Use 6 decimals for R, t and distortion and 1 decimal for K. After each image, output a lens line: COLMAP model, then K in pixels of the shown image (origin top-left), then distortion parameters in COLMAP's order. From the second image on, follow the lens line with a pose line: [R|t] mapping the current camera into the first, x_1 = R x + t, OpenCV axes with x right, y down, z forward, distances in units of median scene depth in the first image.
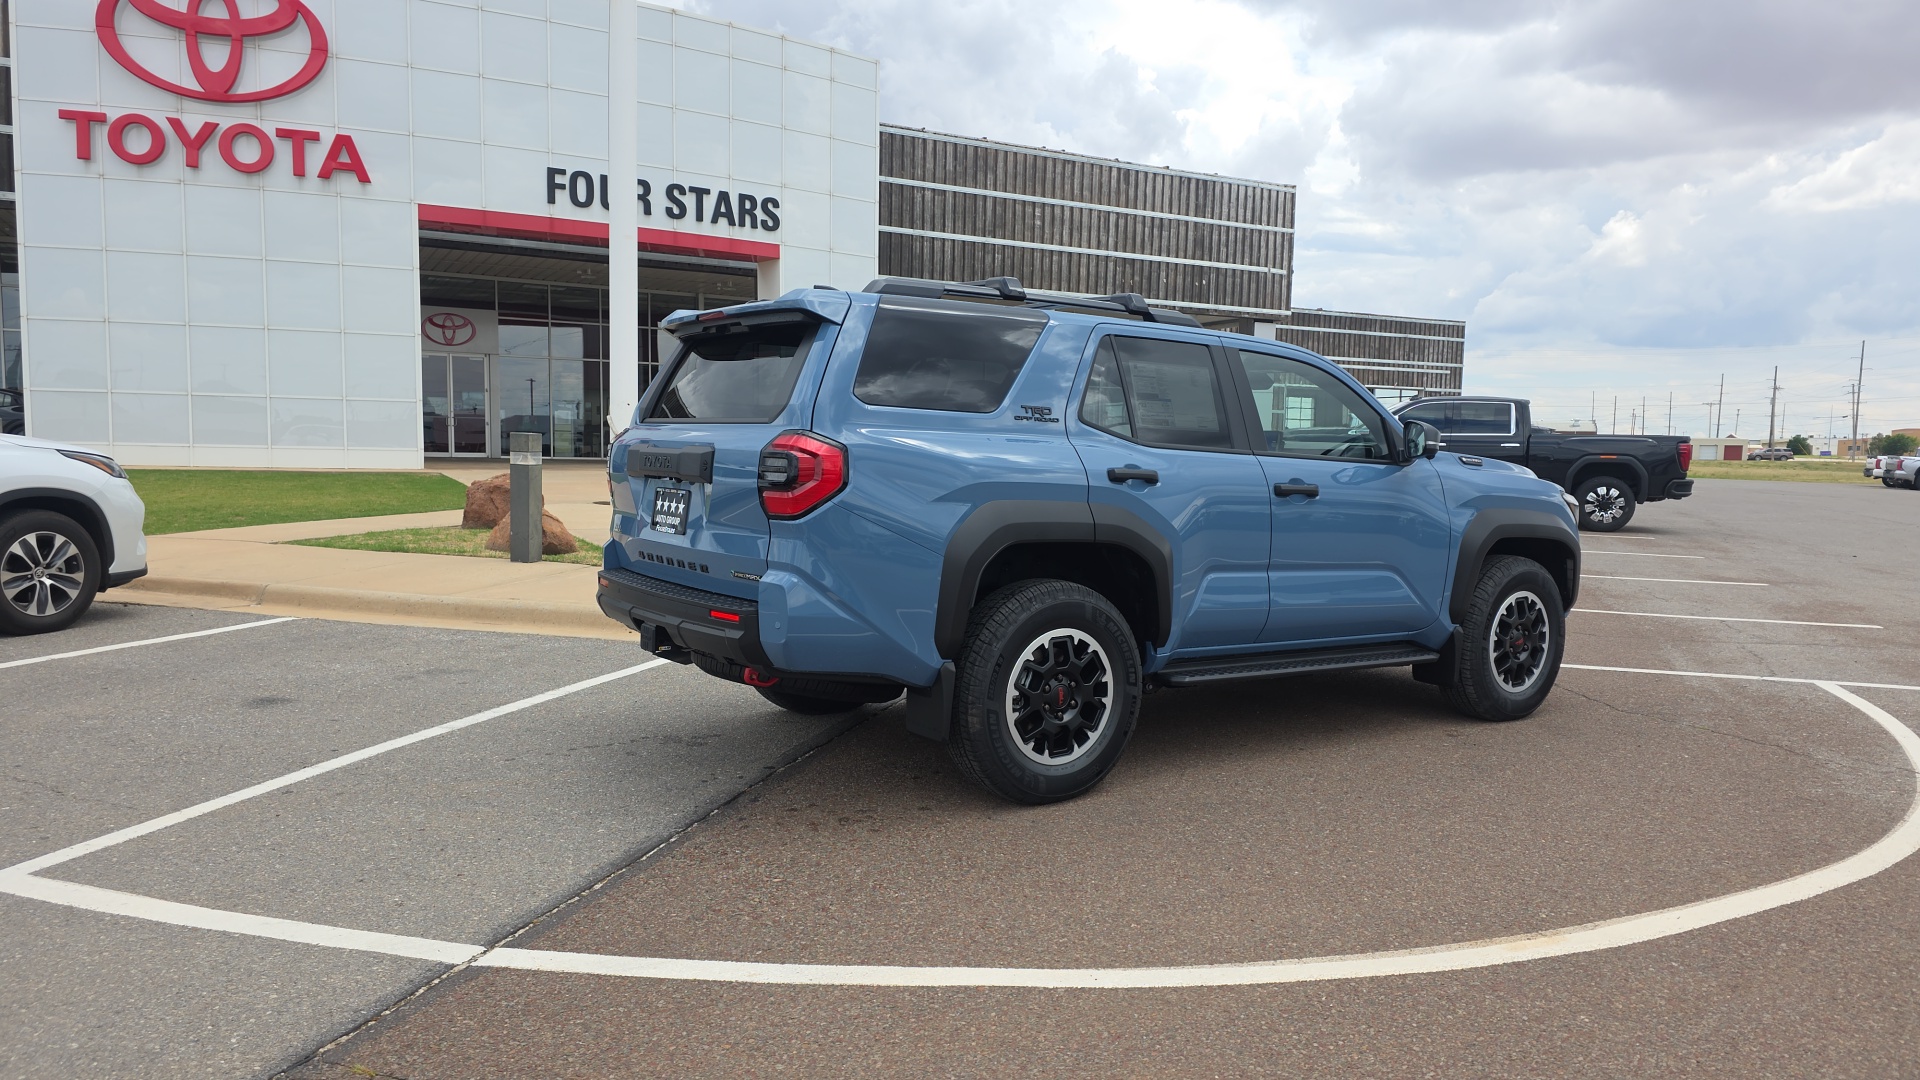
lens RADIAL K [[1288.4, 0, 981.1], [0, 1288.4, 607.3], [0, 0, 1]] dist [0.050316, -0.041628]
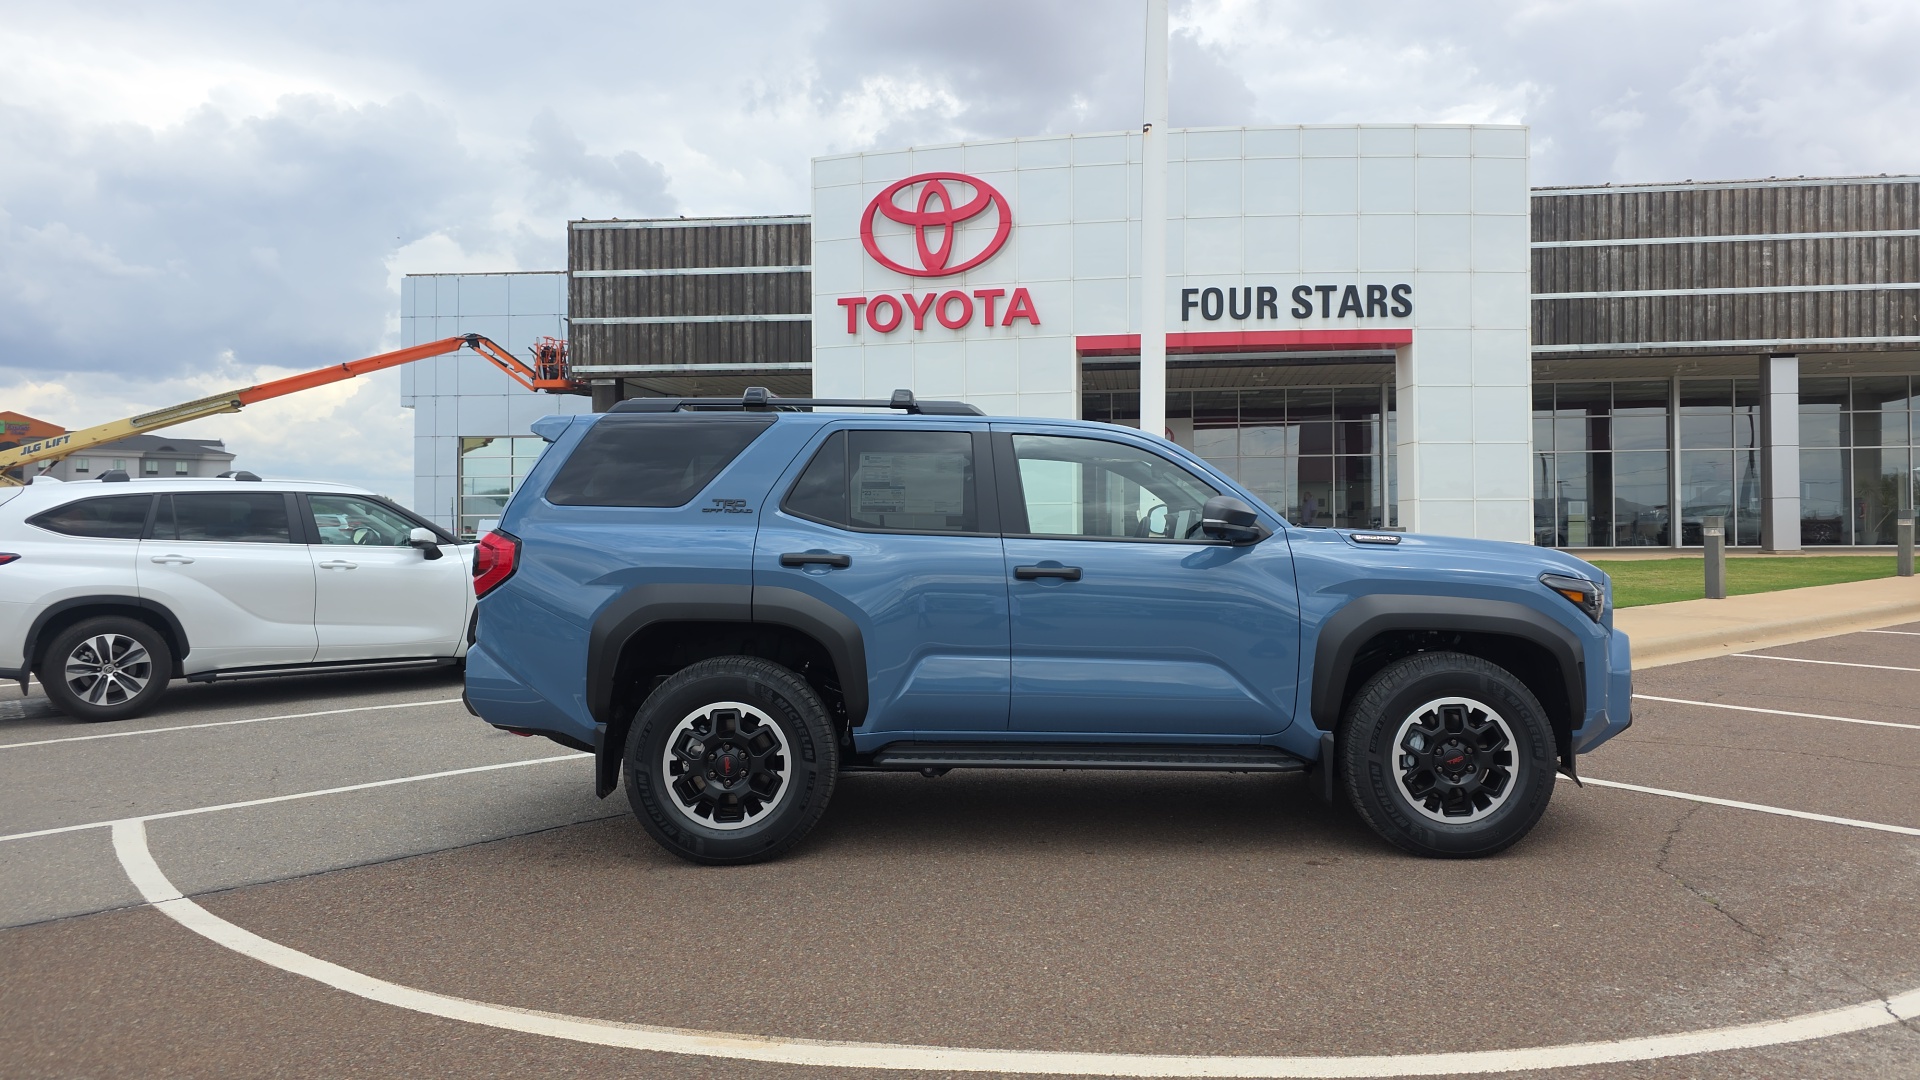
lens RADIAL K [[1288.4, 0, 960.9], [0, 1288.4, 539.6], [0, 0, 1]] dist [0.050316, -0.041628]
pose [[0.817449, -0.025304, -0.575445, 0.141987], [-0.045654, 0.993045, -0.108521, -0.001662], [0.574189, 0.114982, 0.810608, 0.035590]]
